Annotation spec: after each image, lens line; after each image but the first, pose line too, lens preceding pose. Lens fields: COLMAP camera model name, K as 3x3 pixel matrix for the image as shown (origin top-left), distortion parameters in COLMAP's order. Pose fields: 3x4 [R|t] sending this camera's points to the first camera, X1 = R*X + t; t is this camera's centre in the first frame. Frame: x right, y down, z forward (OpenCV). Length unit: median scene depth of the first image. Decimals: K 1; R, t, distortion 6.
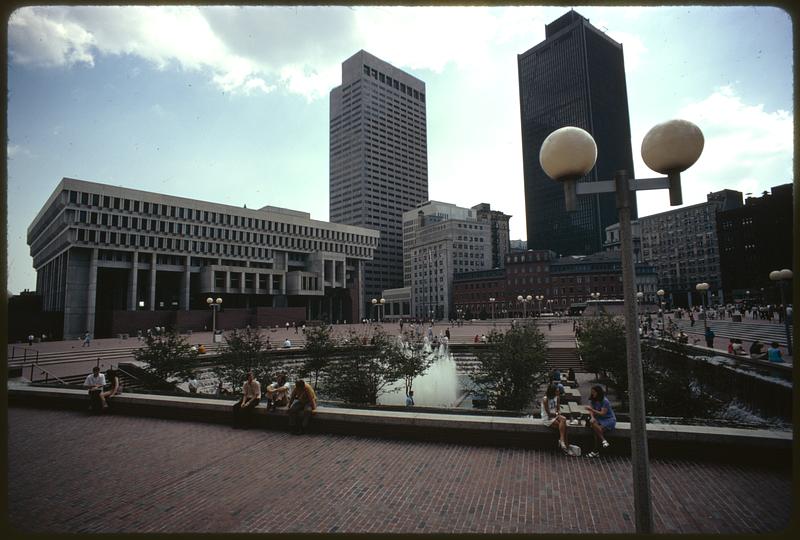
lens RADIAL K [[447.8, 0, 379.9], [0, 447.8, 280.9], [0, 0, 1]] dist [-0.088148, 0.065897]
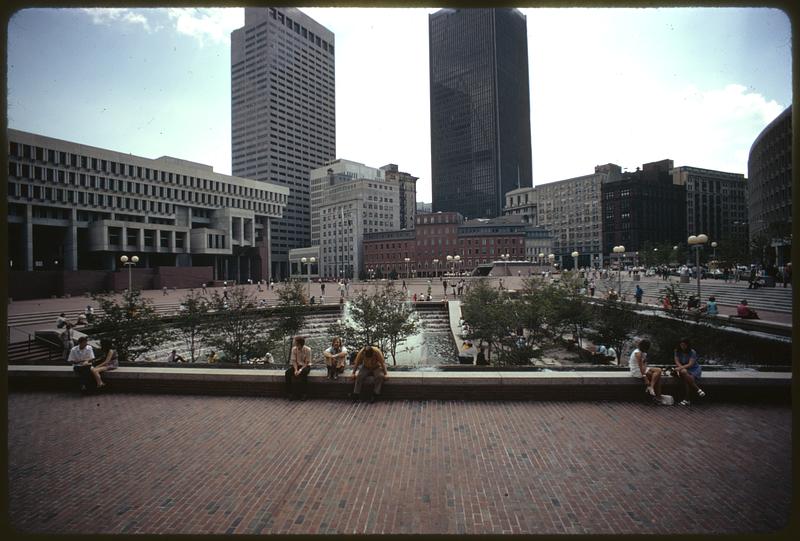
lens RADIAL K [[447.8, 0, 379.9], [0, 447.8, 281.4], [0, 0, 1]] dist [-0.088148, 0.065897]
pose [[0.975527, -0.004603, 0.219833, -0.026915], [-0.015255, 0.995955, 0.088549, 0.001348], [-0.219351, -0.089735, 0.971511, 0.009695]]
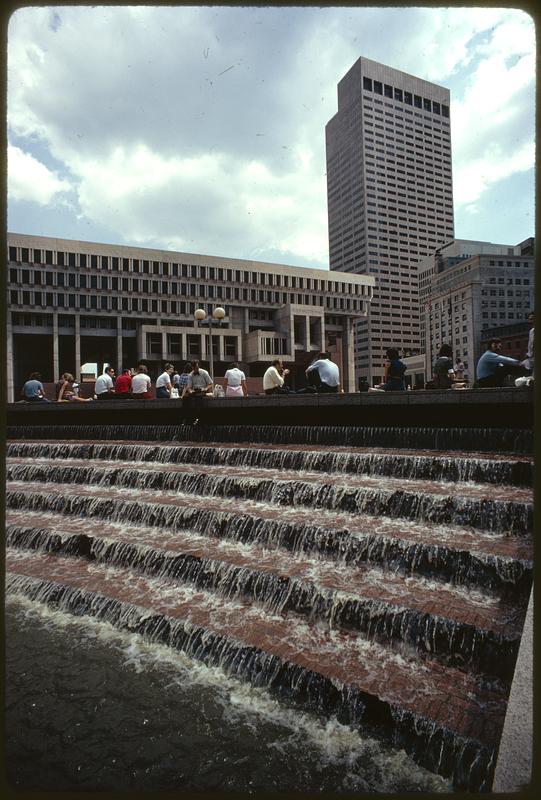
lens RADIAL K [[447.8, 0, 257.0], [0, 447.8, 401.9], [0, 0, 1]] dist [-0.088148, 0.065897]
pose [[0.944071, -0.001507, -0.329738, 0.071099], [0.031435, 0.995846, 0.085450, 0.034761], [0.328240, -0.091036, 0.940197, 0.261158]]
